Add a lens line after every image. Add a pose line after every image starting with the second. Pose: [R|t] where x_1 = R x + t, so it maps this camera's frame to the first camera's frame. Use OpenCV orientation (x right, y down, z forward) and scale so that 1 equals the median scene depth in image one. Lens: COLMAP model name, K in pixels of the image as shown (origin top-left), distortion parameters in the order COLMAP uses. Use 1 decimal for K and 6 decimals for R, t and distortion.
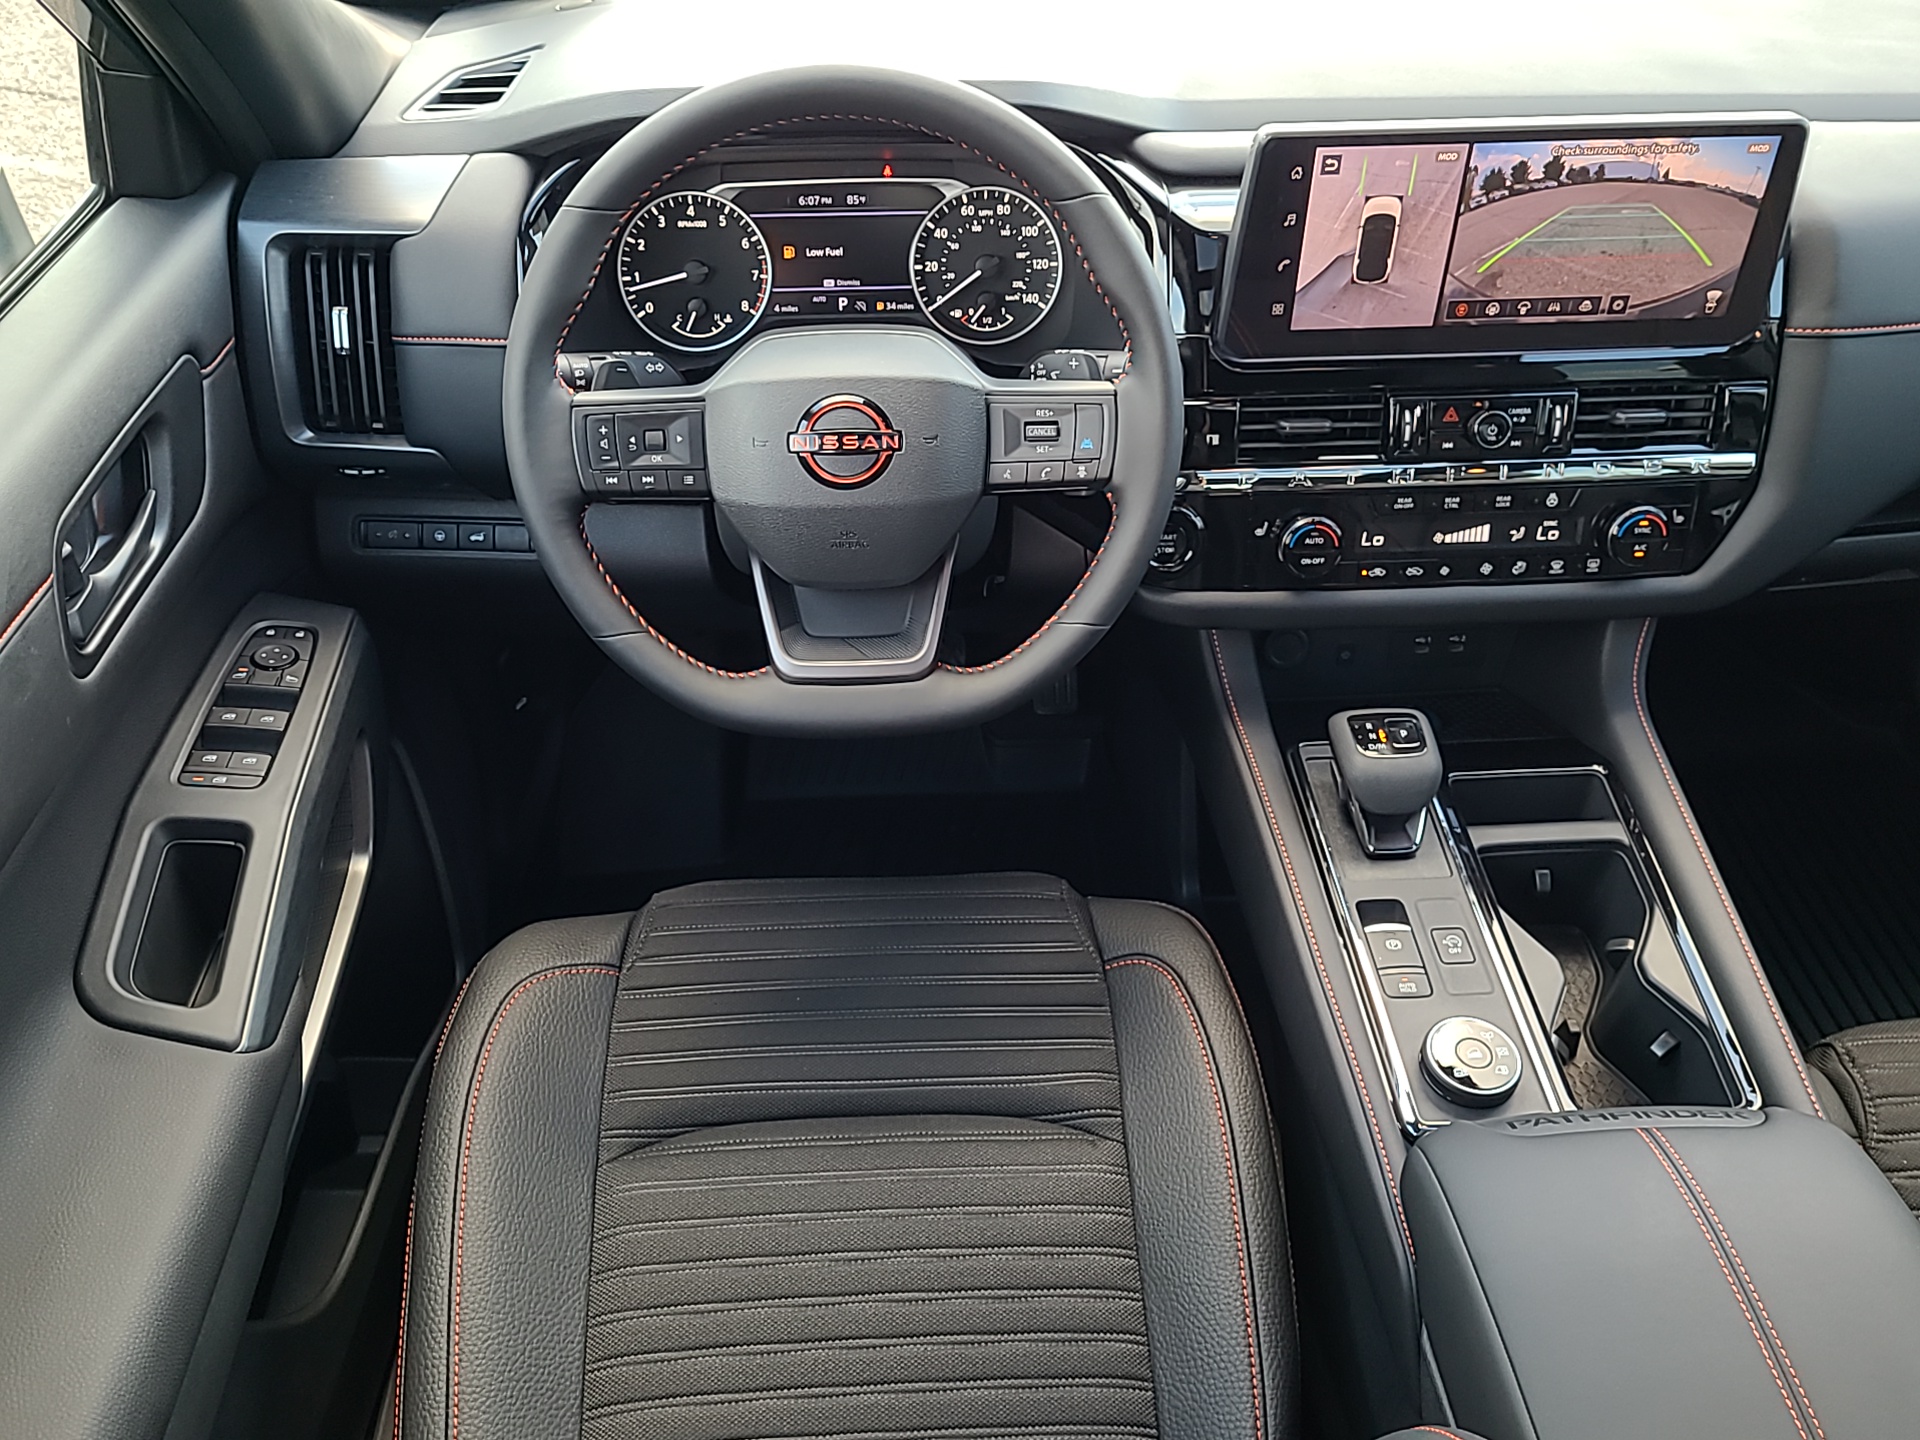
lens RADIAL K [[1511.1, 0, 940.6], [0, 1511.1, 739.8], [0, 0, 1]] dist [0.006135, -0.010298]
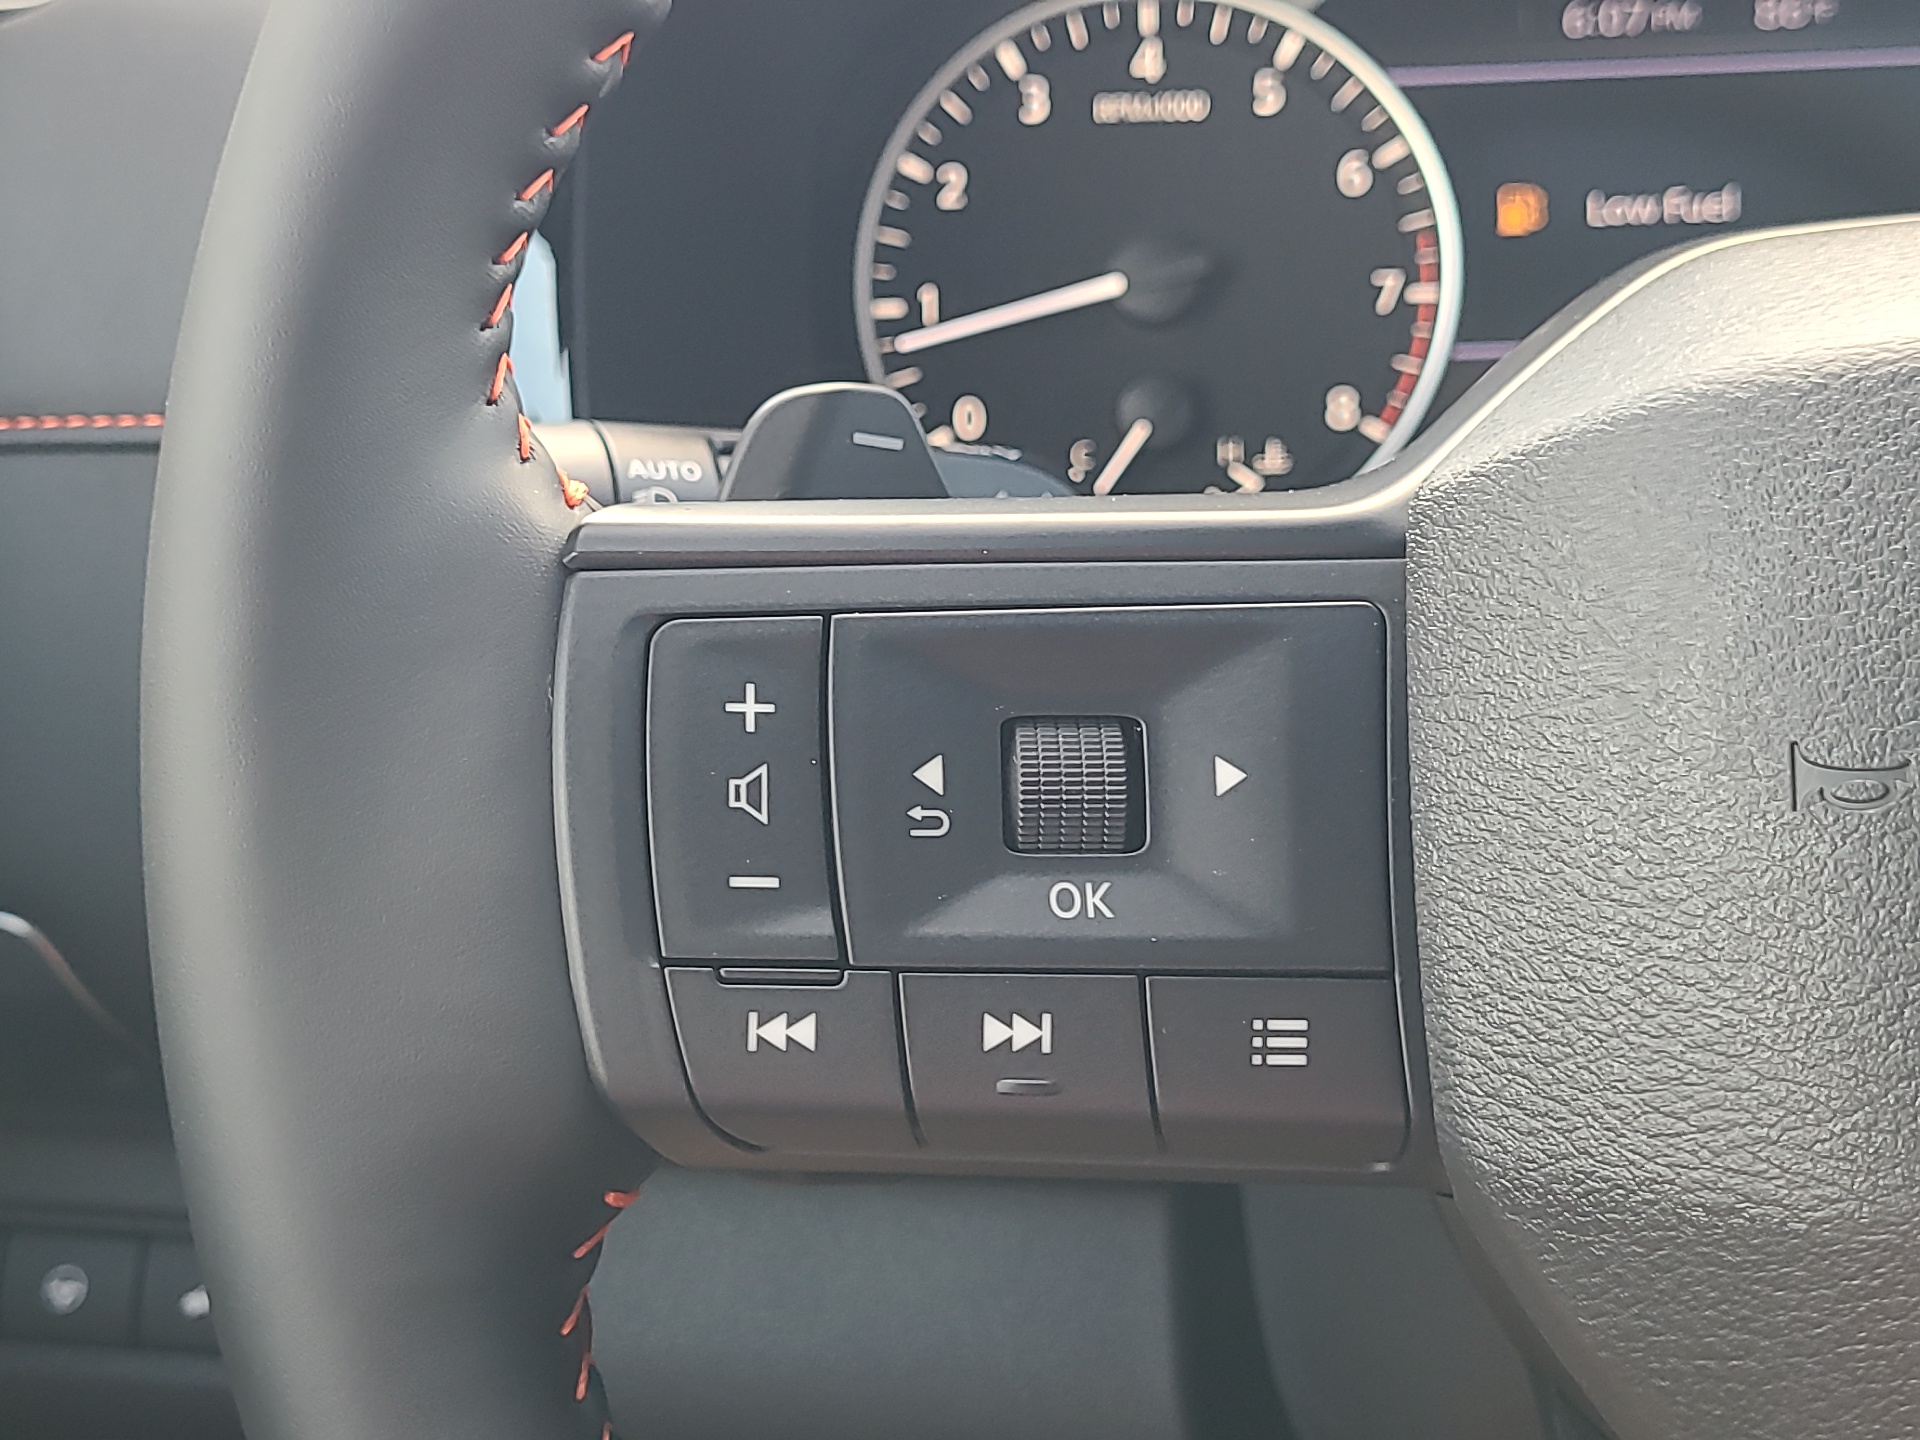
lens RADIAL K [[2901.7, 0, 960.0], [0, 2901.7, 720.0], [0, 0, 1]] dist [0.018792, -0.132937]
pose [[0.988518, 0.002025, -0.151092, -0.121092], [-0.048115, 0.952084, -0.302029, -0.088828], [0.143240, 0.305830, 0.941249, 0.558463]]
